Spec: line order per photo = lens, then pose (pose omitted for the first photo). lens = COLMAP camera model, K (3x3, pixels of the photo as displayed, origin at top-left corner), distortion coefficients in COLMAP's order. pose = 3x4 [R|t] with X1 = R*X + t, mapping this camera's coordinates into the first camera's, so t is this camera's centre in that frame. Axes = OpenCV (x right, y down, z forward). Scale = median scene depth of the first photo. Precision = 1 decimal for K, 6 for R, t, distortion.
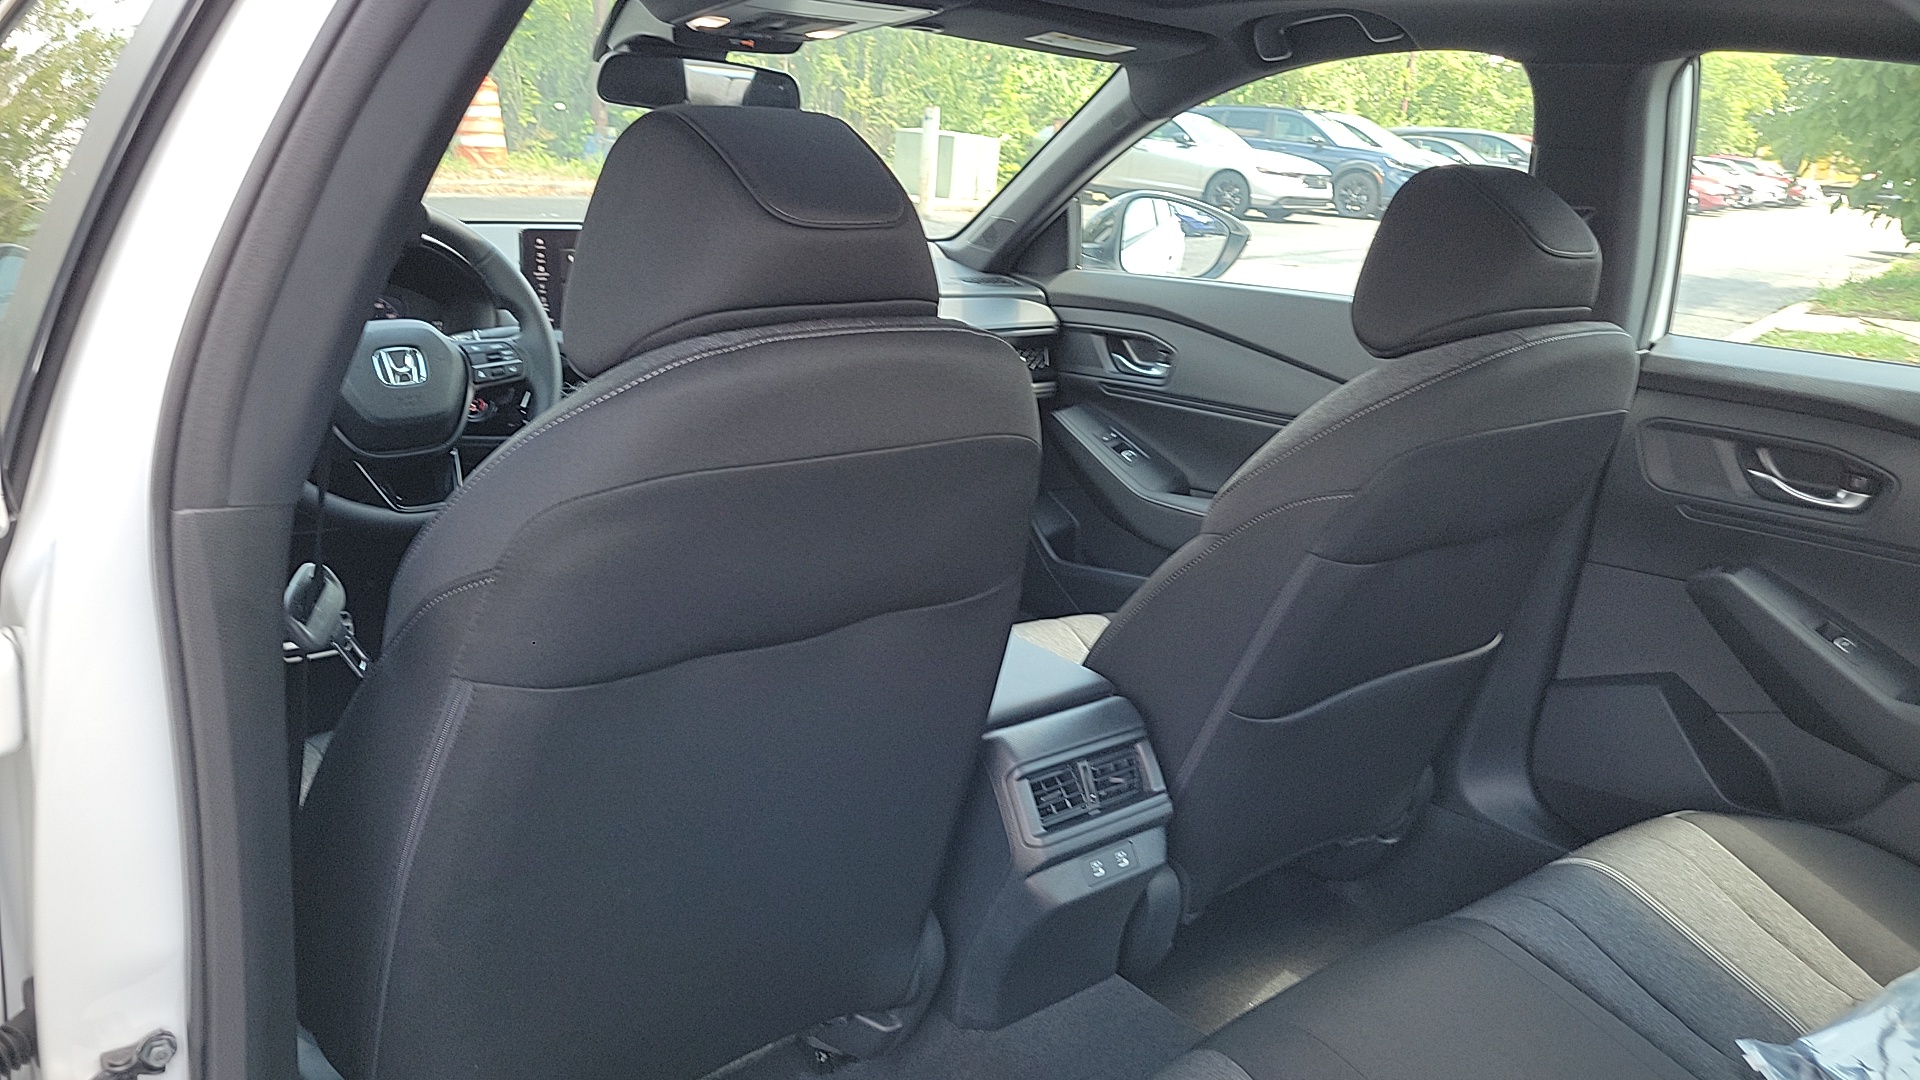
lens RADIAL K [[1446.9, 0, 960.0], [0, 1446.9, 540.0], [0, 0, 1]] dist [-0.003259, -0.002919]
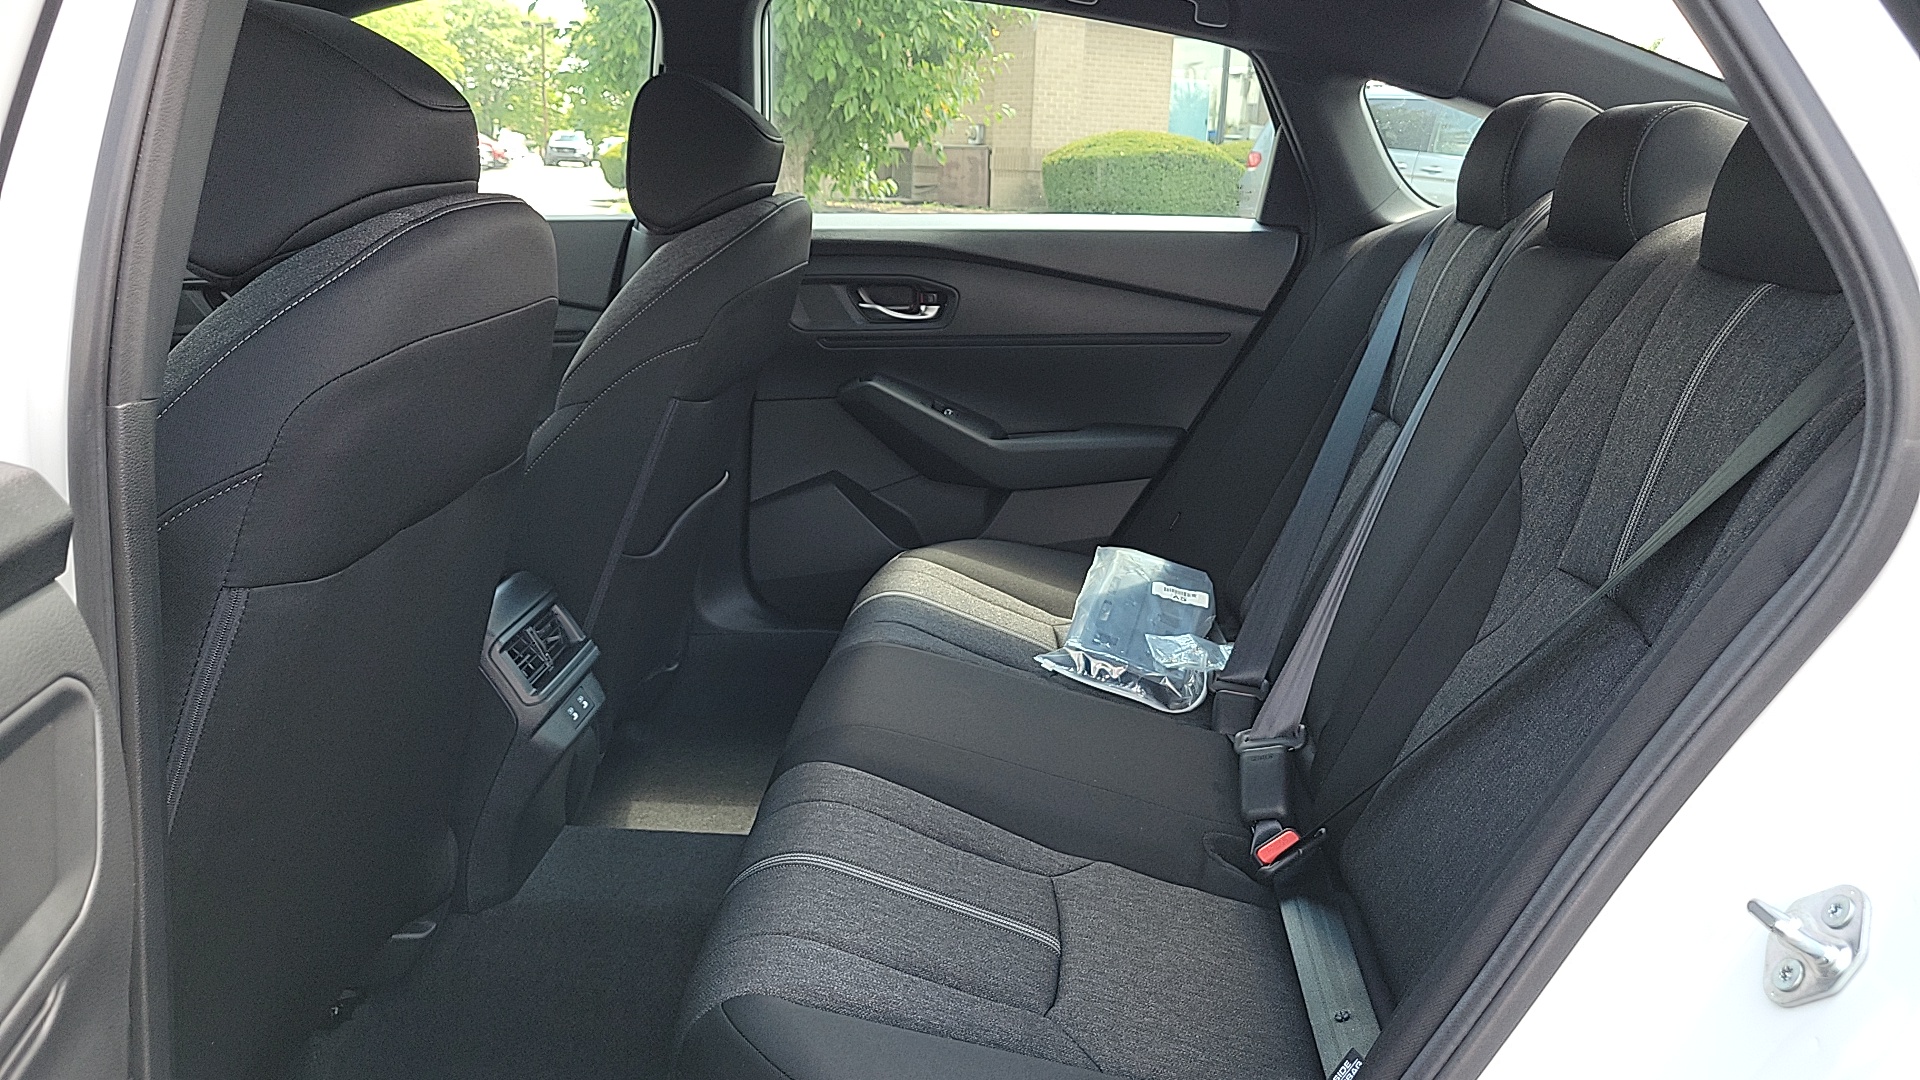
lens RADIAL K [[1446.9, 0, 960.0], [0, 1446.9, 540.0], [0, 0, 1]] dist [-0.003259, -0.002919]
pose [[0.691389, -0.243468, 0.680224, -0.407852], [0.233409, 0.966293, 0.108619, 0.044918], [-0.683741, 0.083672, 0.724912, -0.021393]]
